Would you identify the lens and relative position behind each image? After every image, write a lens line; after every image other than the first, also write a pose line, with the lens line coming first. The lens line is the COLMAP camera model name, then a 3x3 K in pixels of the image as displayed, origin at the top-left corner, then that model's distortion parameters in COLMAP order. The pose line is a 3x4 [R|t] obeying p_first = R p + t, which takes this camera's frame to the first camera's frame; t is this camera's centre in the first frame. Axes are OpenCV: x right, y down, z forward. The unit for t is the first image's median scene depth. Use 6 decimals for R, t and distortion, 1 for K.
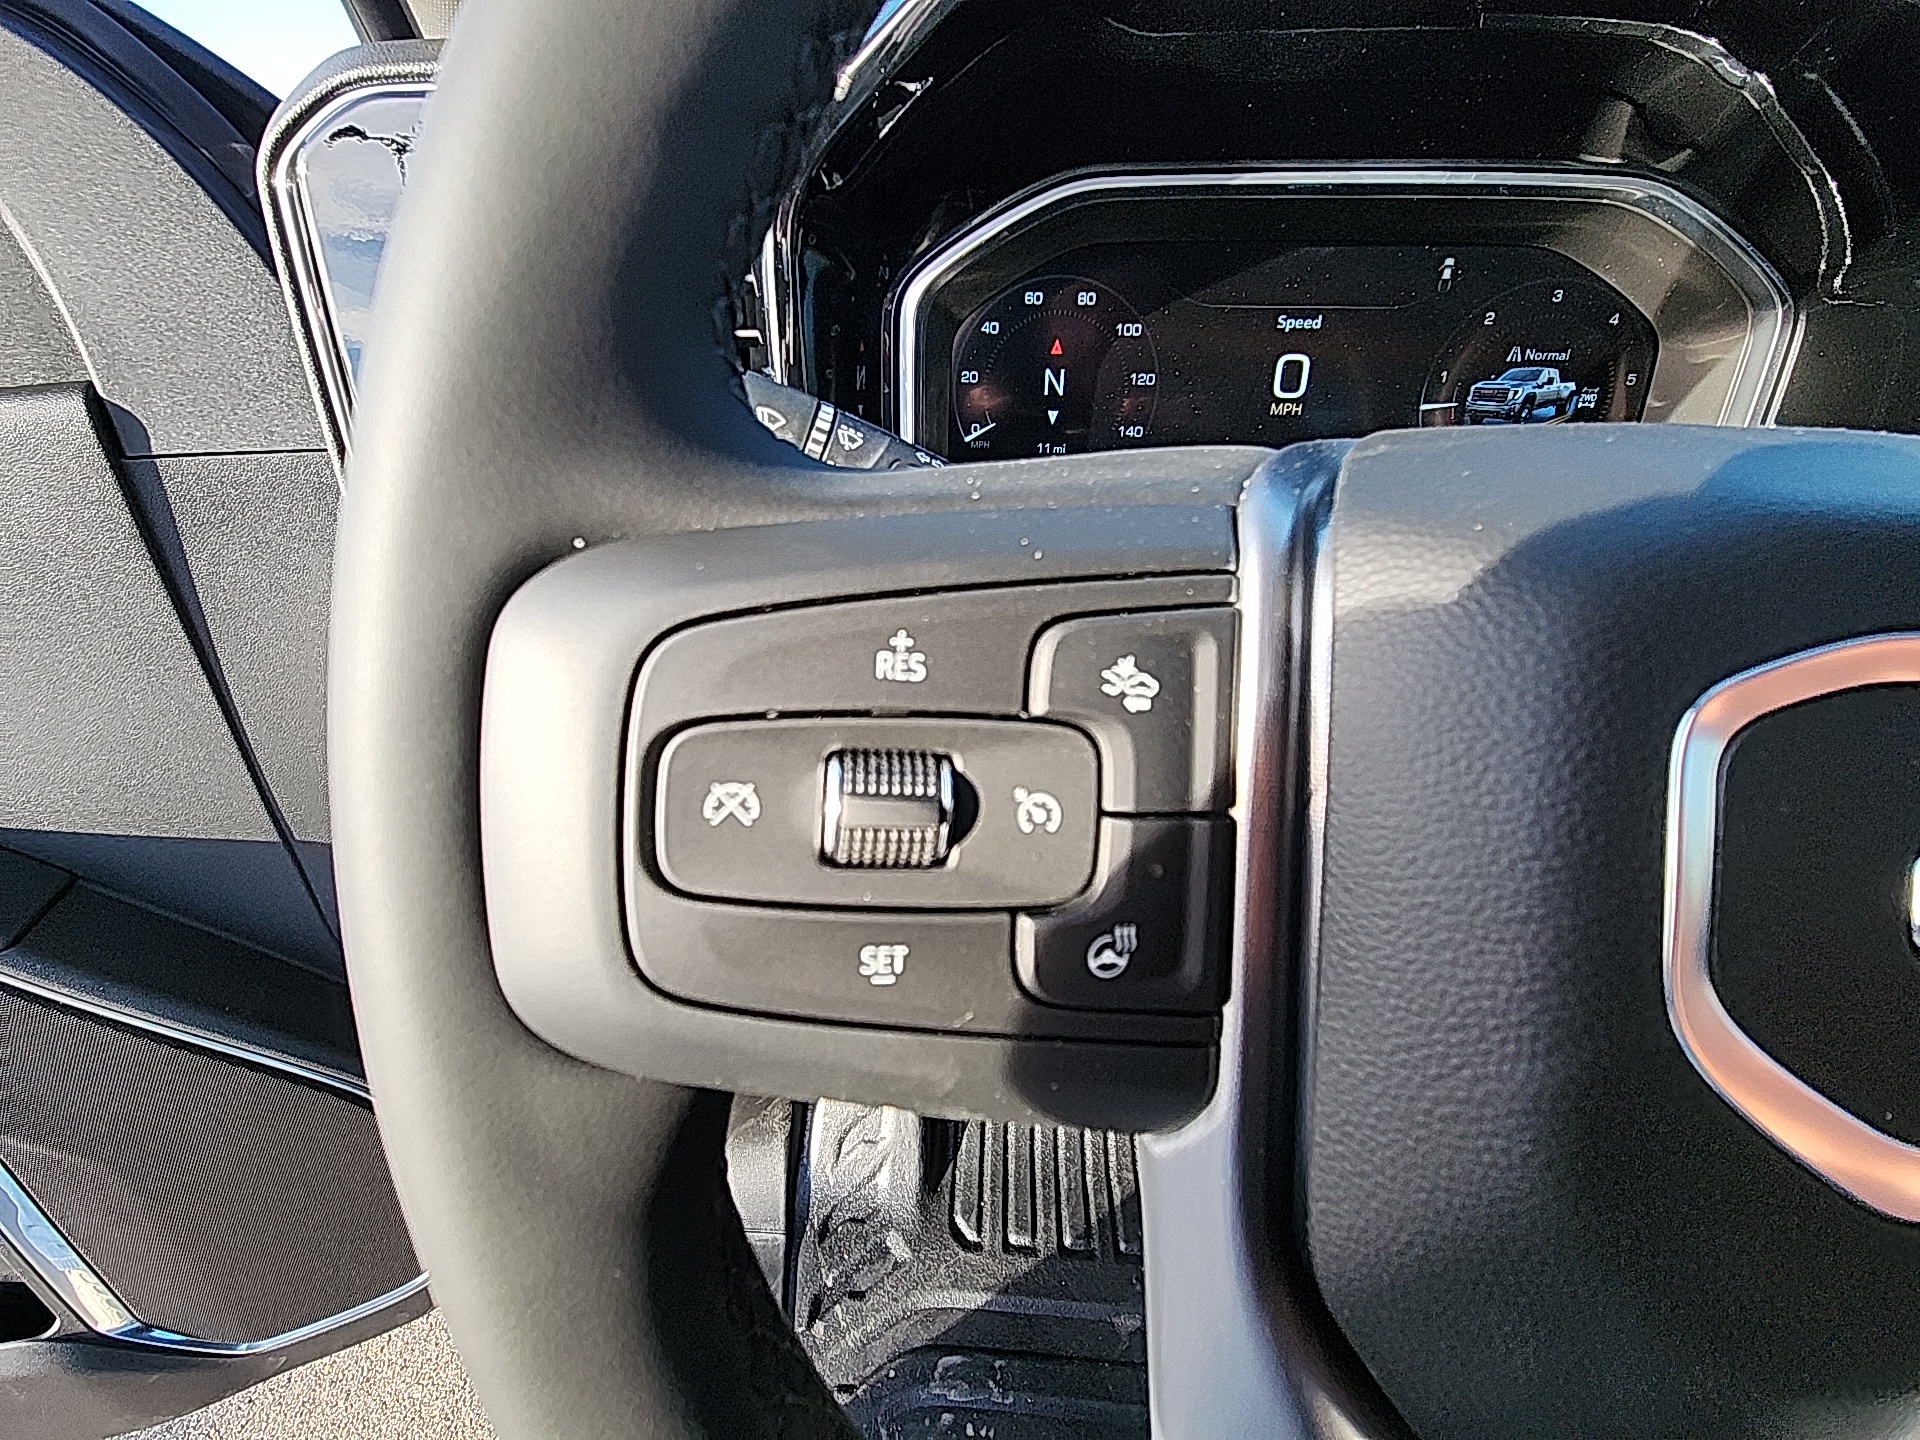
lens RADIAL K [[767.3, 0, 965.0], [0, 767.3, 703.6], [0, 0, 1]] dist [0.019758, -0.013868]
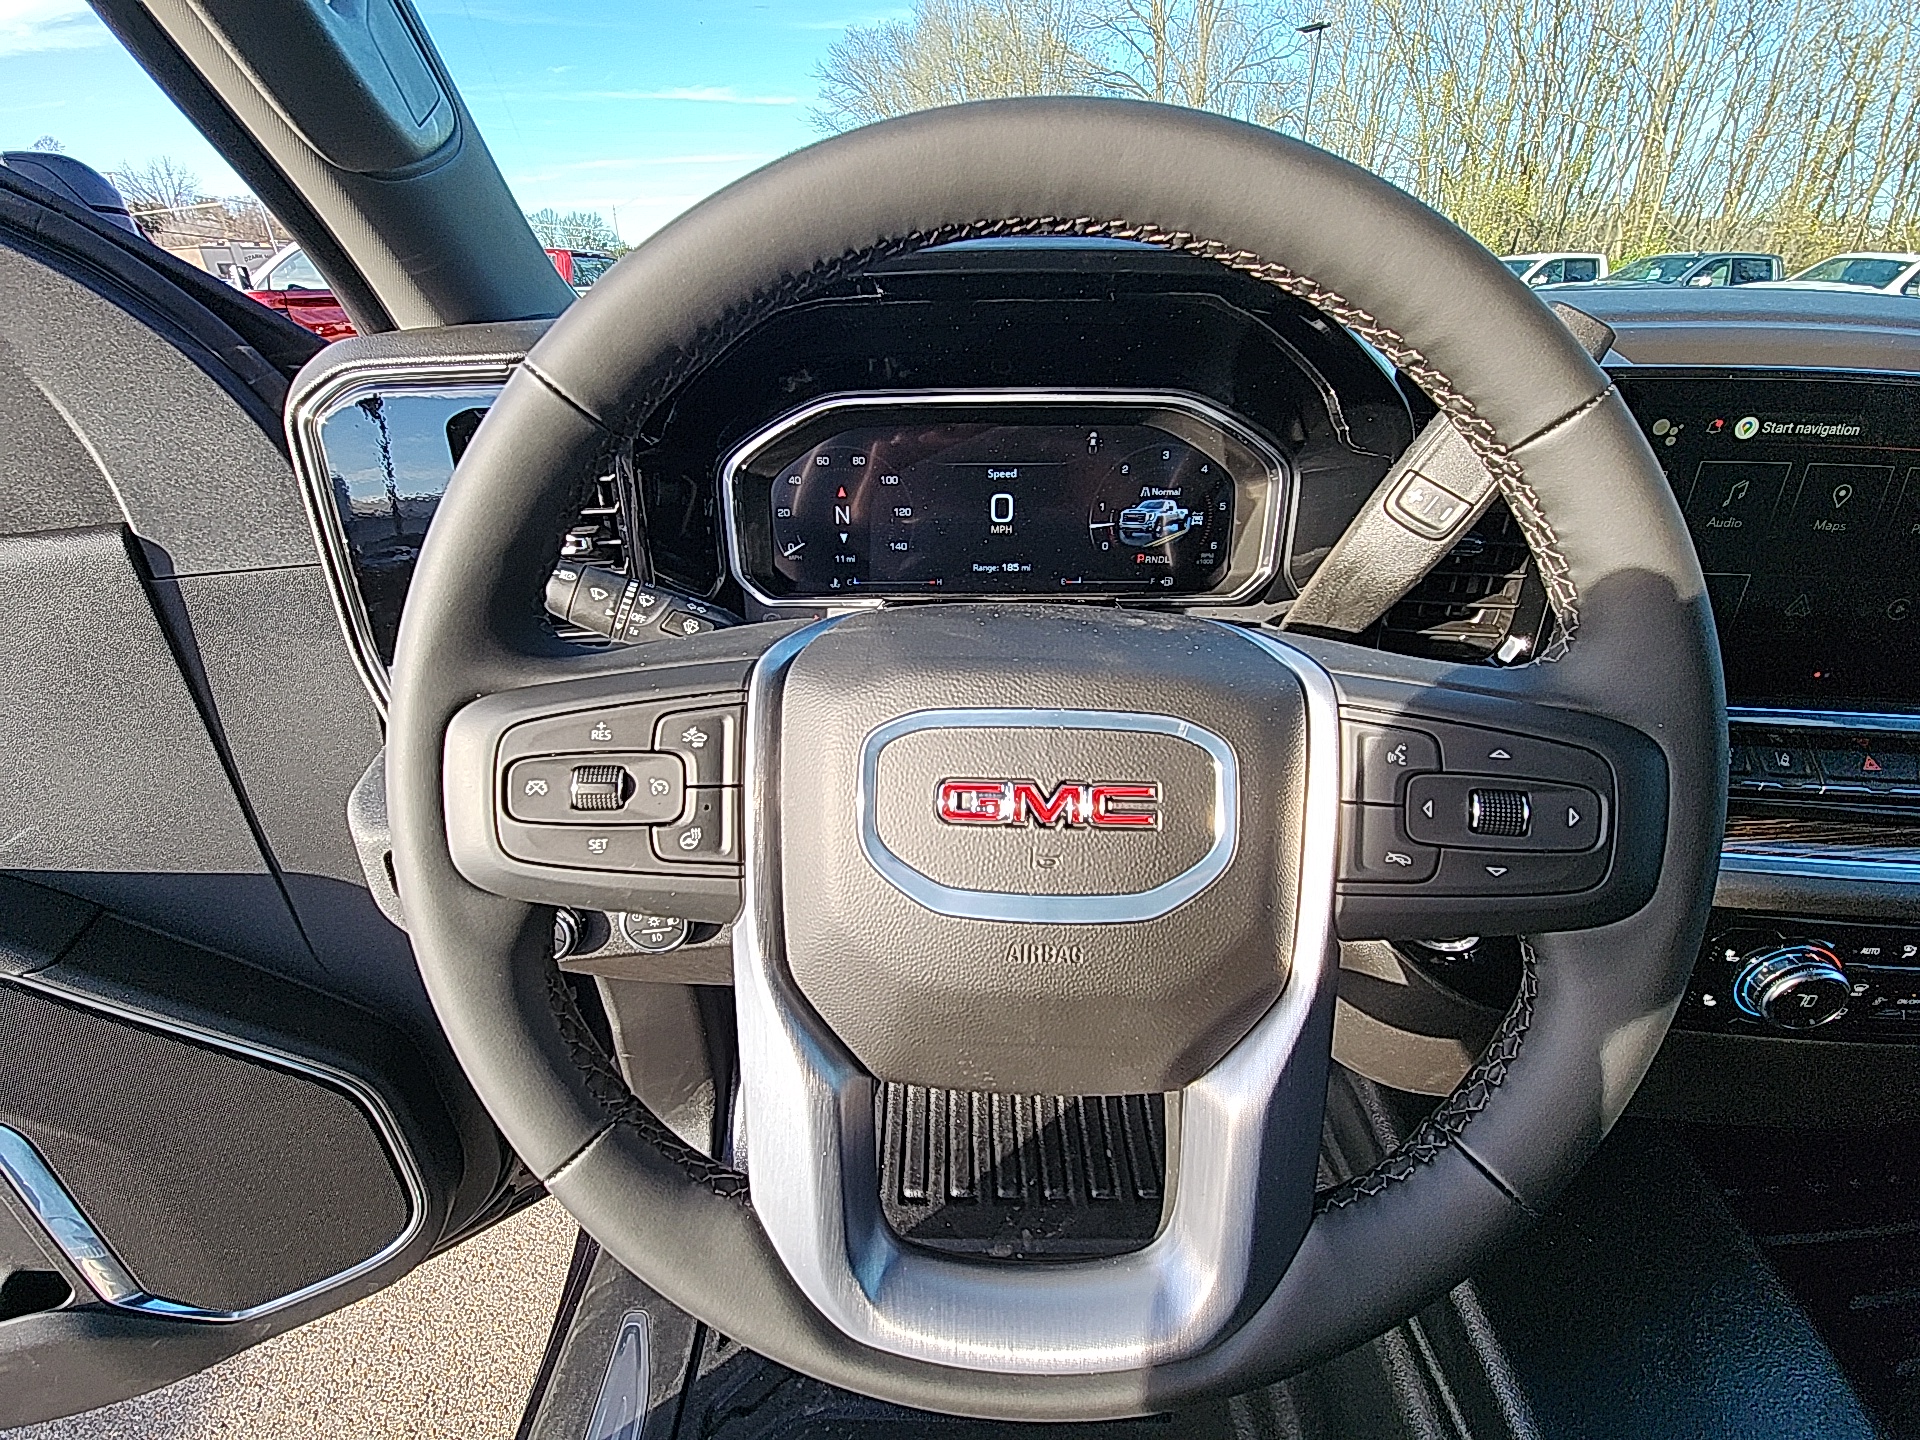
lens RADIAL K [[760.1, 0, 954.8], [0, 760.1, 705.1], [0, 0, 1]] dist [0.018082, -0.012353]
pose [[0.998332, -0.039702, 0.041912, 0.259351], [0.041263, 0.998461, -0.037059, -0.000493], [-0.040377, 0.038727, 0.998434, -0.430164]]
